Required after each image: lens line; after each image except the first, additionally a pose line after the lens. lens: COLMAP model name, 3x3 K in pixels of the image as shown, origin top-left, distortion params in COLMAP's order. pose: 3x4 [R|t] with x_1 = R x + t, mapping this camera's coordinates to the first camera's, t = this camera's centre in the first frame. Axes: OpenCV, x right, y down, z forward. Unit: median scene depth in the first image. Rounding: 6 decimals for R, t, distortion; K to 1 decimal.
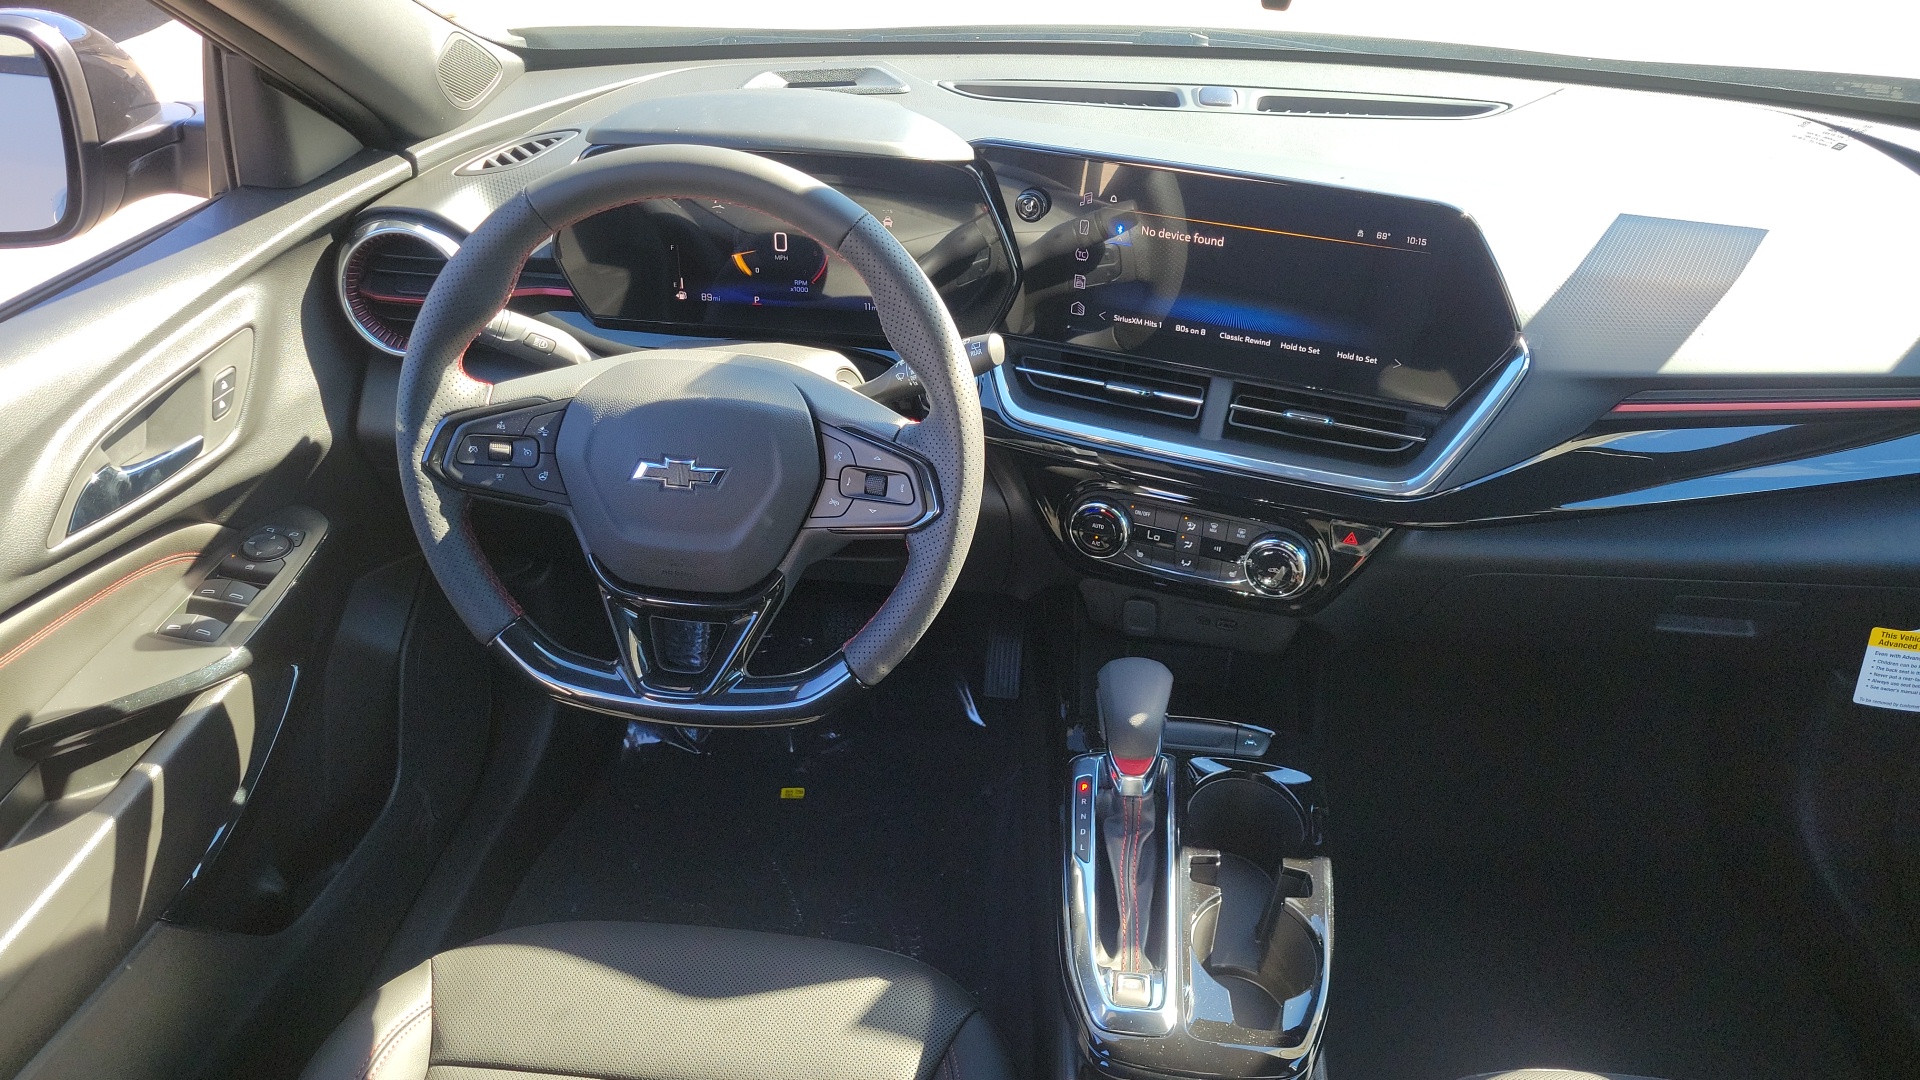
lens RADIAL K [[1460.5, 0, 974.3], [0, 1460.5, 529.1], [0, 0, 1]] dist [0.030888, -0.017979]
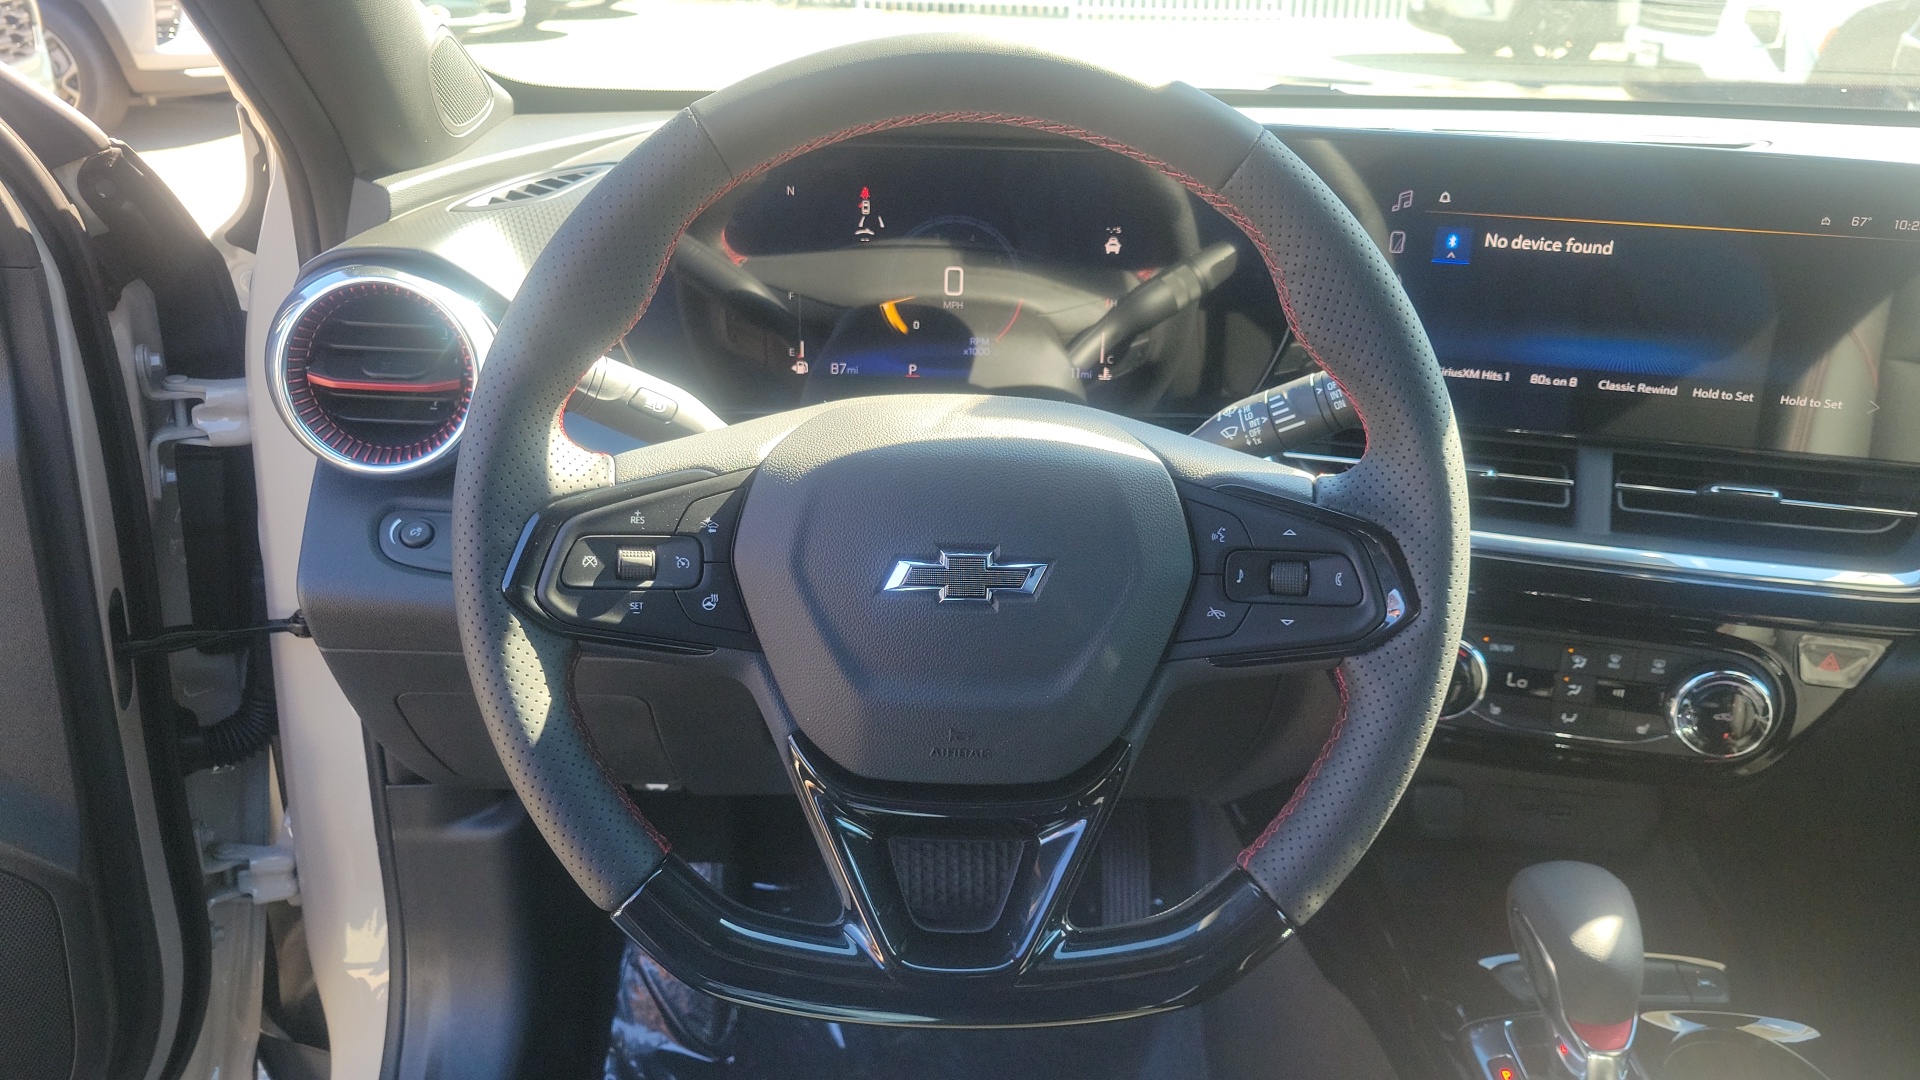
lens RADIAL K [[1460.5, 0, 953.9], [0, 1460.5, 517.0], [0, 0, 1]] dist [0.030888, -0.017979]
pose [[0.991328, -0.041481, 0.124688, -0.228317], [0.062002, 0.984258, -0.165504, 0.027390], [-0.115860, 0.171800, 0.978295, 0.353930]]
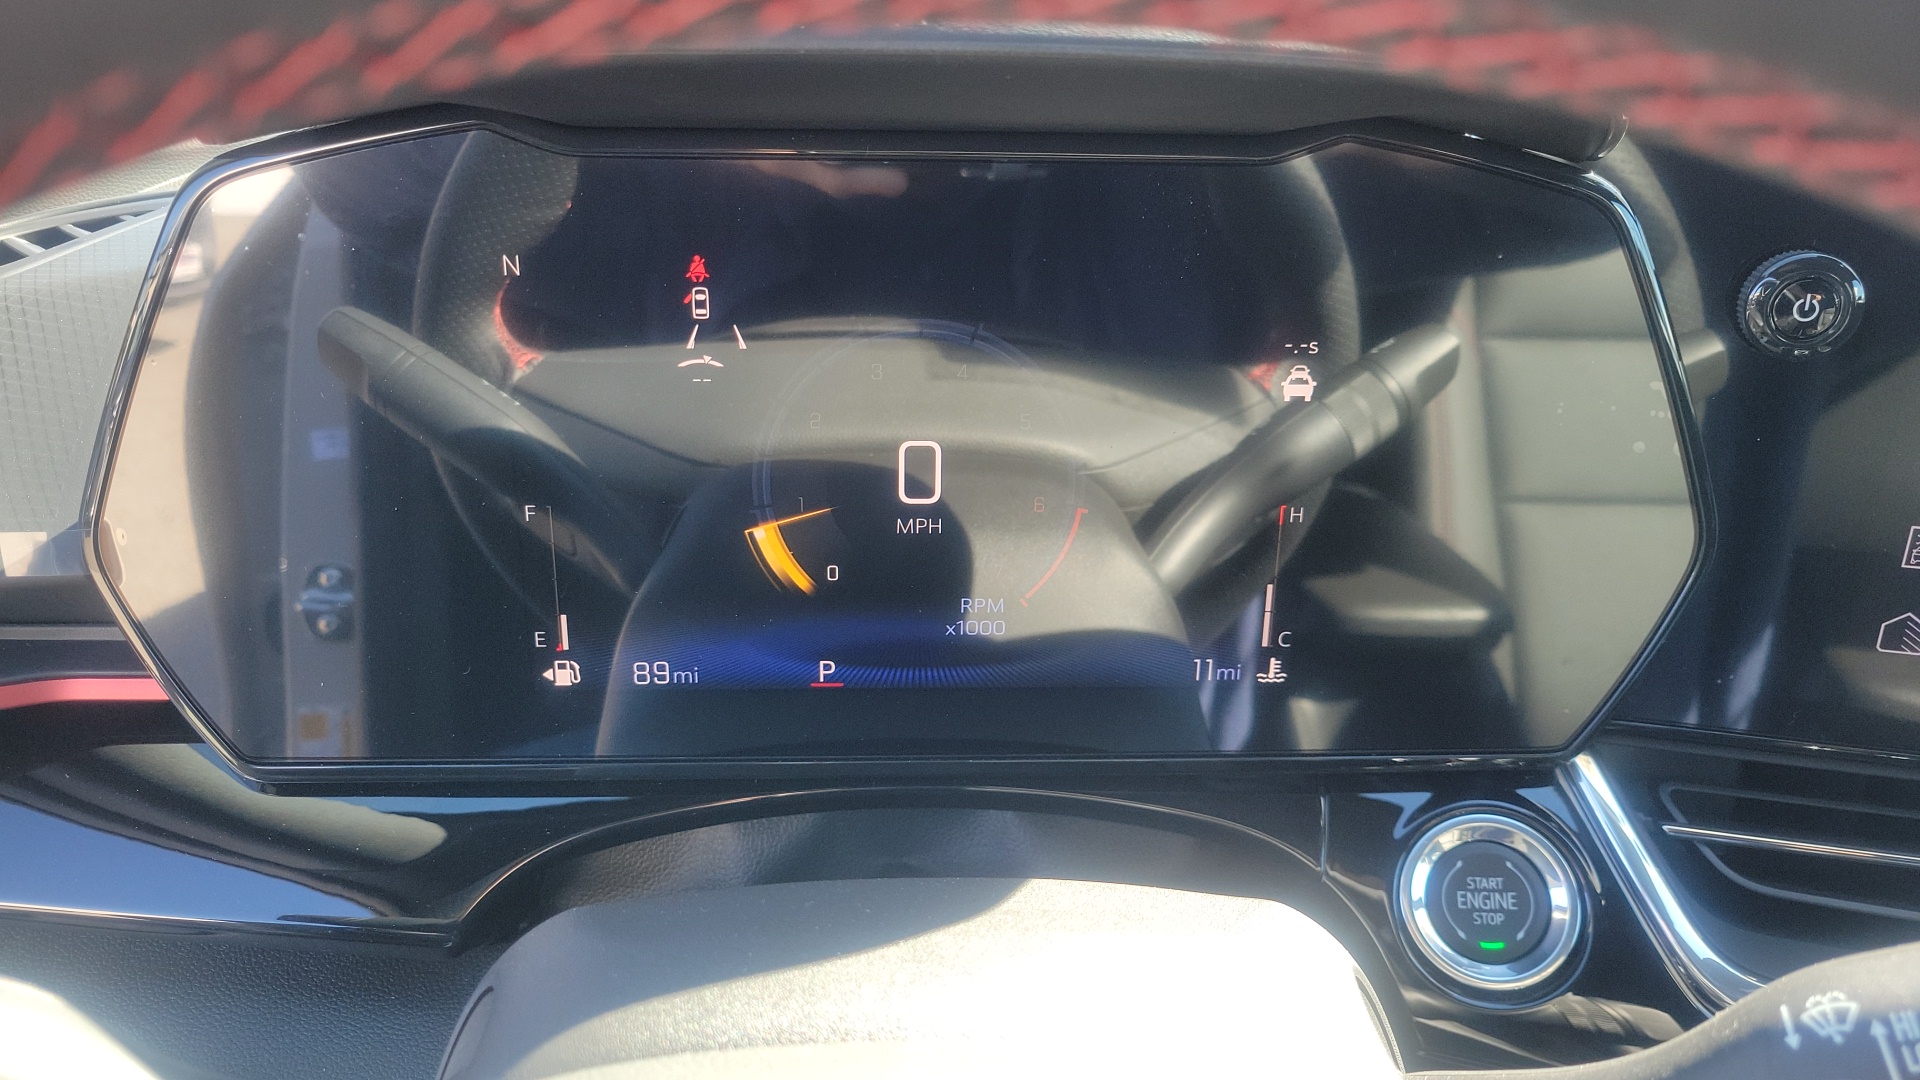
lens RADIAL K [[1551.1, 0, 952.8], [0, 1551.1, 537.3], [0, 0, 1]] dist [0.033556, -0.004192]
pose [[0.988827, -0.056064, 0.138125, -0.173153], [0.078648, 0.983336, -0.163908, -0.136429], [-0.126634, 0.172939, 0.976758, 0.719191]]
